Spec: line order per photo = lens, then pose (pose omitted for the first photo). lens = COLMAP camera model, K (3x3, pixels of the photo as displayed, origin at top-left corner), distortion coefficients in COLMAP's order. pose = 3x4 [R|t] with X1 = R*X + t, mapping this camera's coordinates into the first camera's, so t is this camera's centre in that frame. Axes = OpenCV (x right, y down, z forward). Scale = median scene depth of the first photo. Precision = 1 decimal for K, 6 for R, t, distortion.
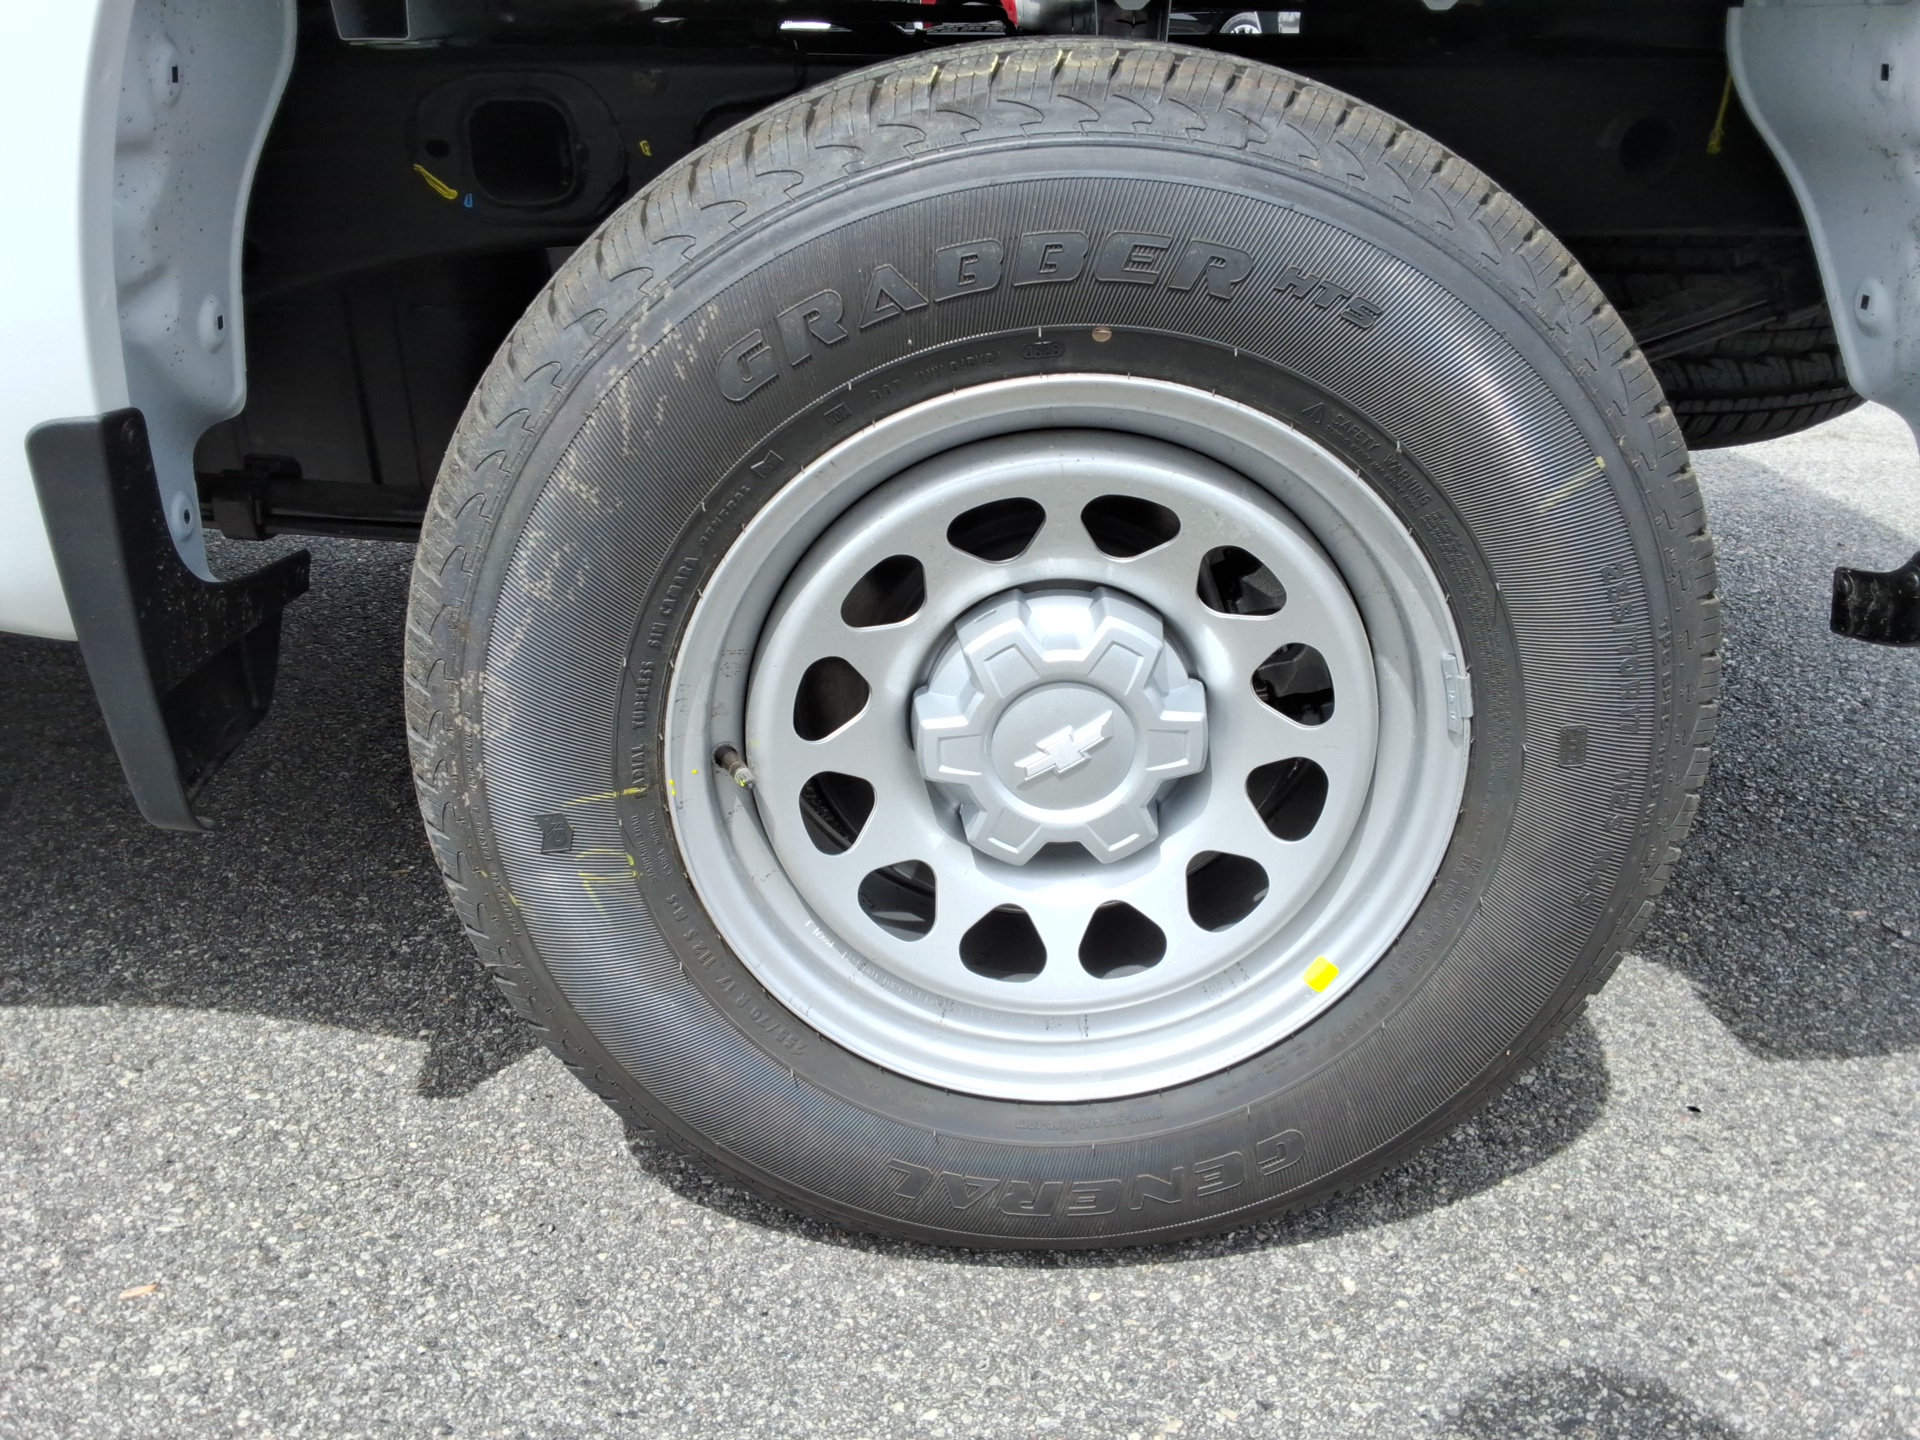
lens RADIAL K [[1534.7, 0, 970.2], [0, 1534.7, 714.2], [0, 0, 1]] dist [0.099710, -0.127902]
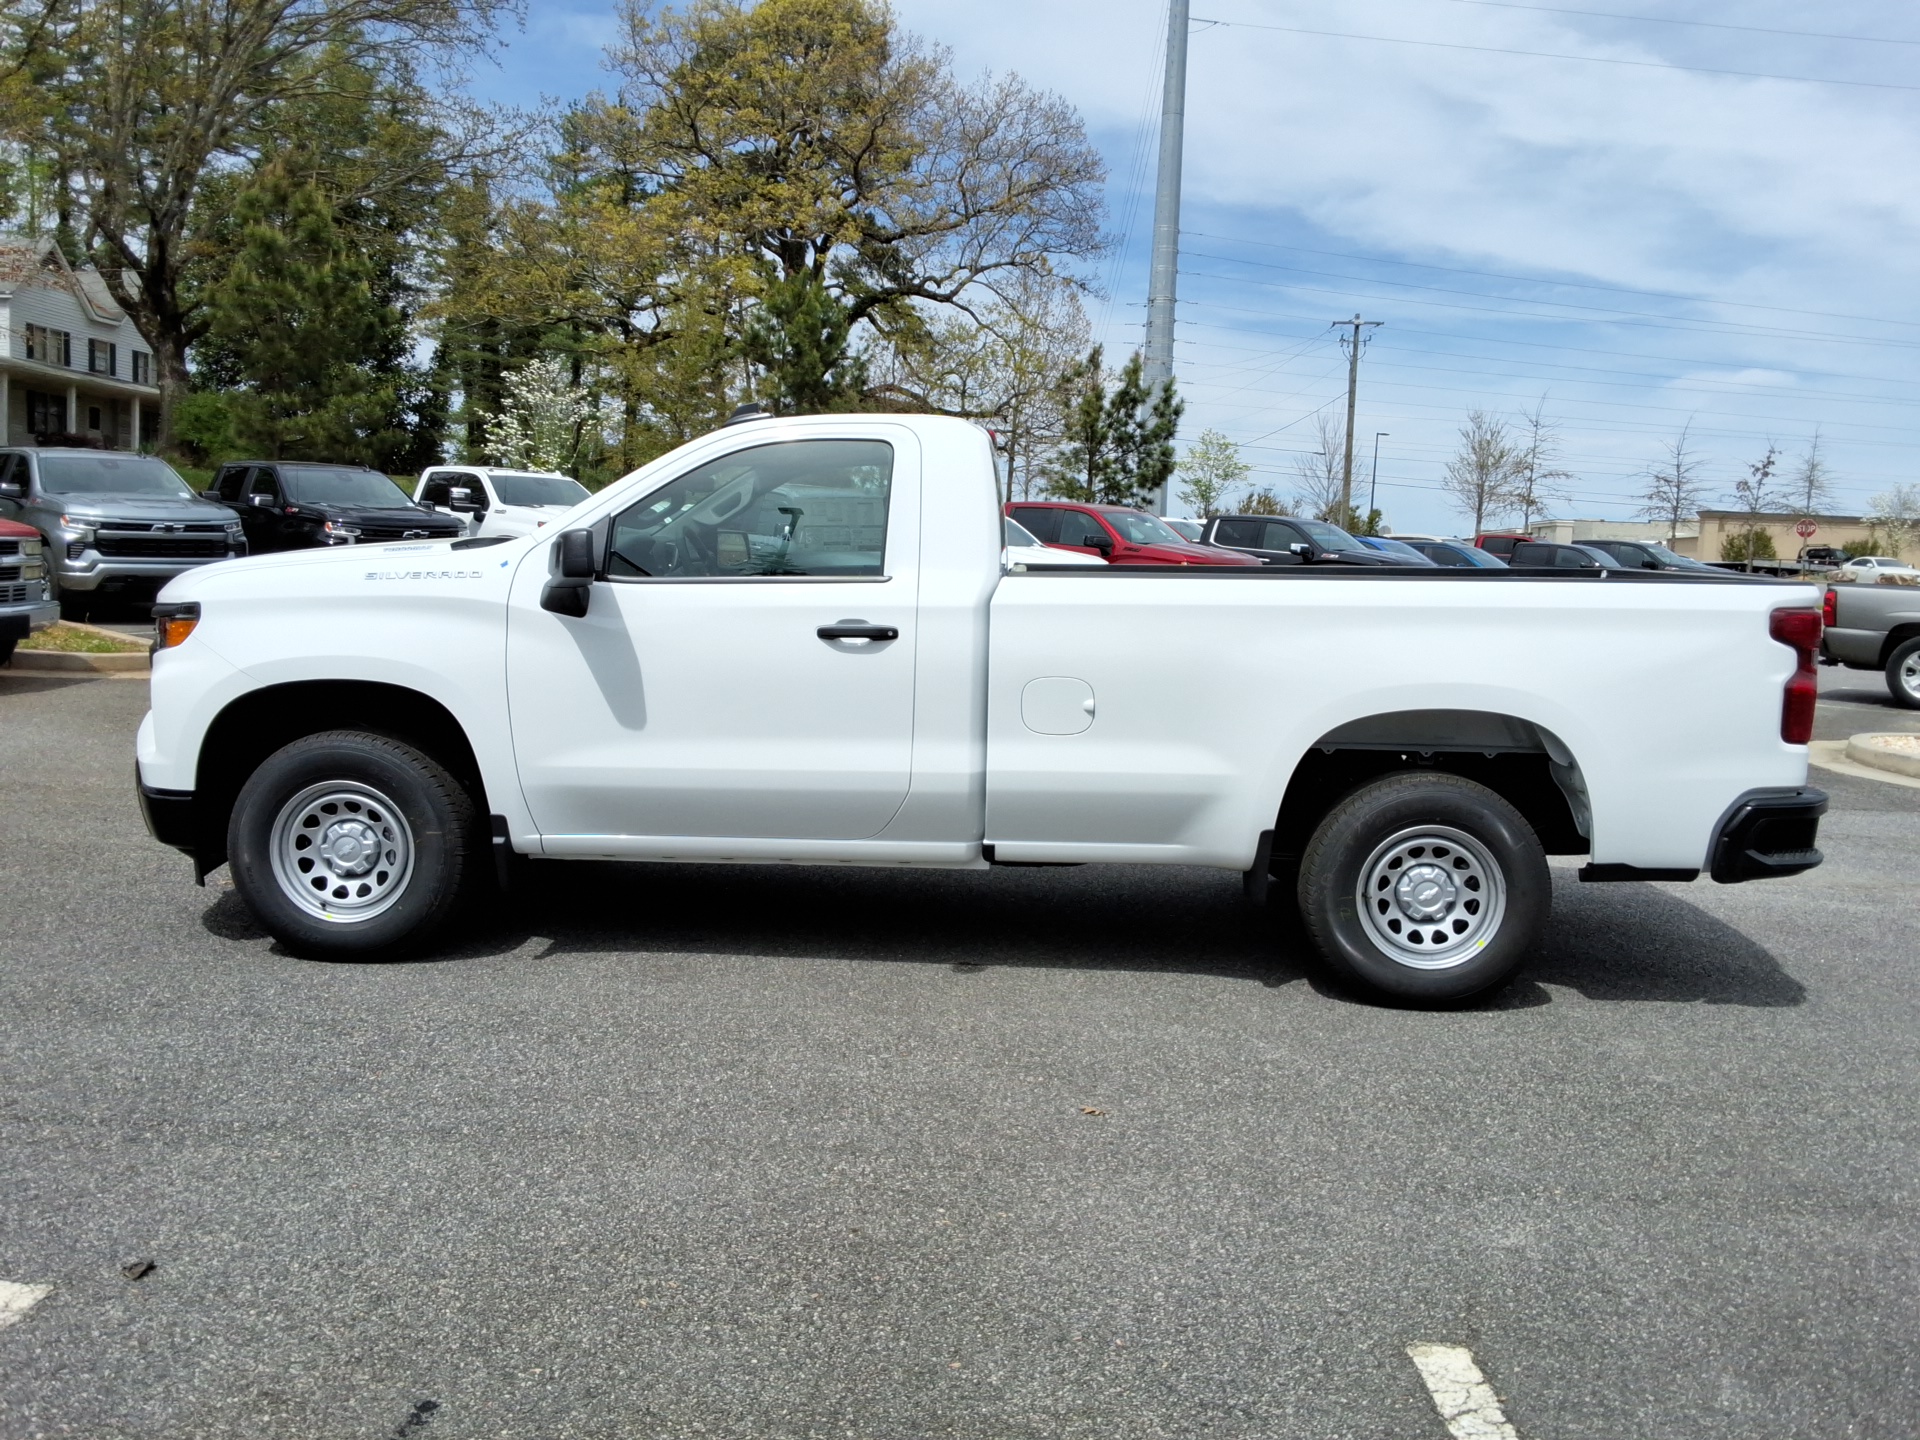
lens RADIAL K [[1529.3, 0, 978.3], [0, 1529.3, 717.3], [0, 0, 1]] dist [0.140184, -0.215193]
pose [[0.998498, 0.019315, -0.051265, -1.222516], [-0.034217, 0.950686, -0.308262, 1.134102], [0.042782, 0.309553, 0.949919, -4.311659]]
